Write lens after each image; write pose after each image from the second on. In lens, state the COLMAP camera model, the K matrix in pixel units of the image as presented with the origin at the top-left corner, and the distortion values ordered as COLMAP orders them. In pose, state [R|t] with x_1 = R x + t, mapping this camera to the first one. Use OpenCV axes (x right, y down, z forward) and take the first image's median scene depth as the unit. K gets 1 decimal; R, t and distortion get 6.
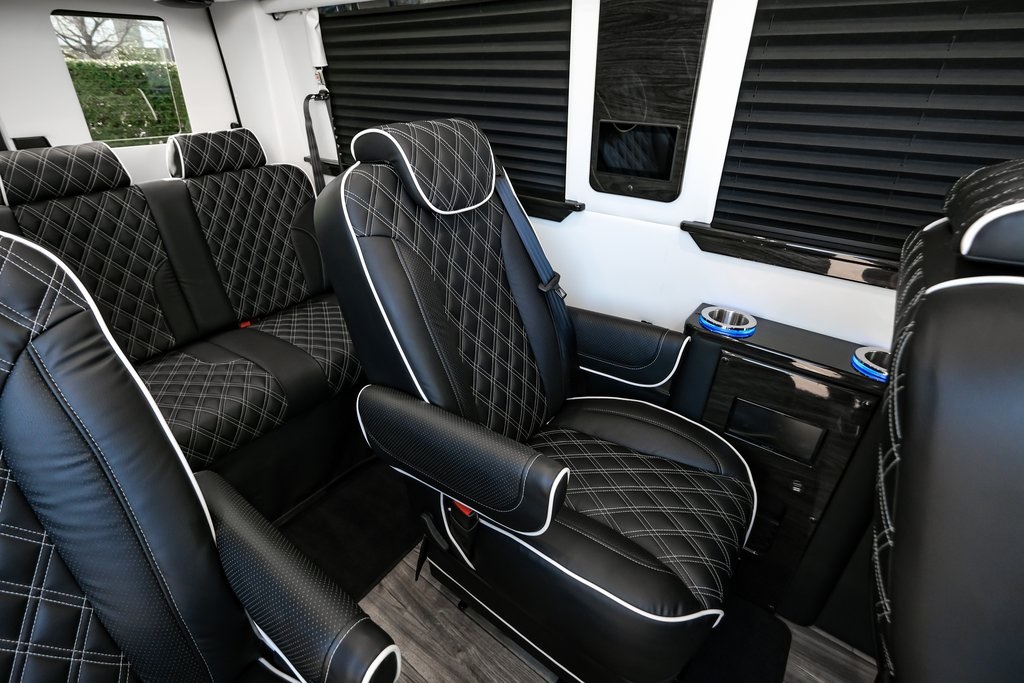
lens RADIAL K [[462.5, 0, 477.7], [0, 462.5, 317.8], [0, 0, 1]] dist [-0.008967, -0.000334]
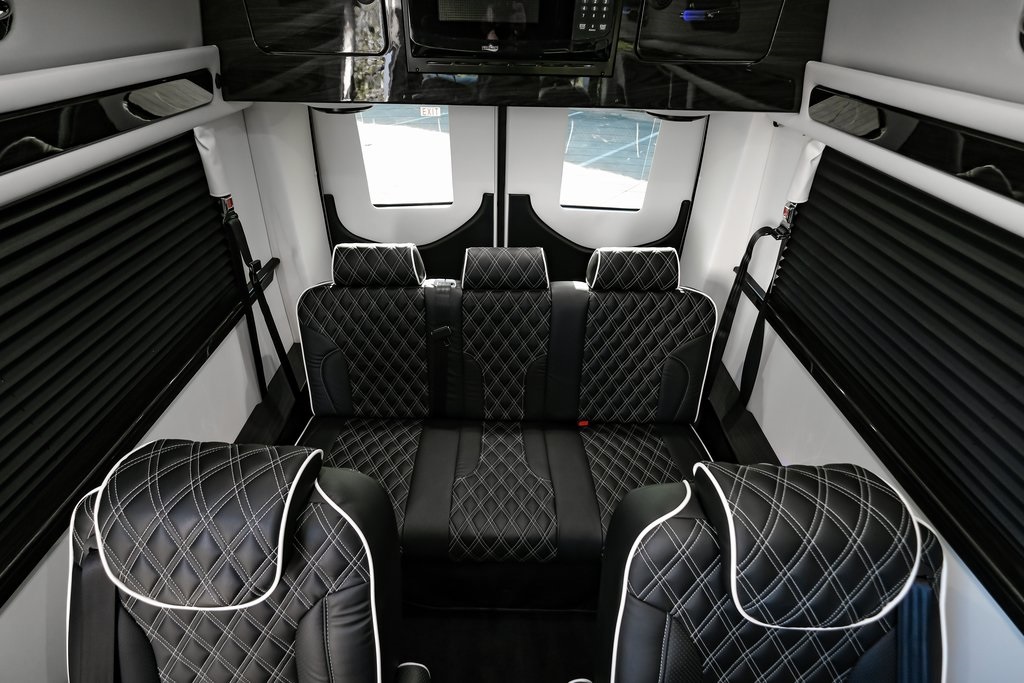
lens RADIAL K [[462.5, 0, 509.3], [0, 462.5, 337.7], [0, 0, 1]] dist [-0.008967, -0.000334]
pose [[0.624196, 0.476147, -0.619406, -0.054035], [-0.383510, 0.877467, 0.288046, -0.439306], [0.680661, 0.057752, 0.730318, 0.115548]]
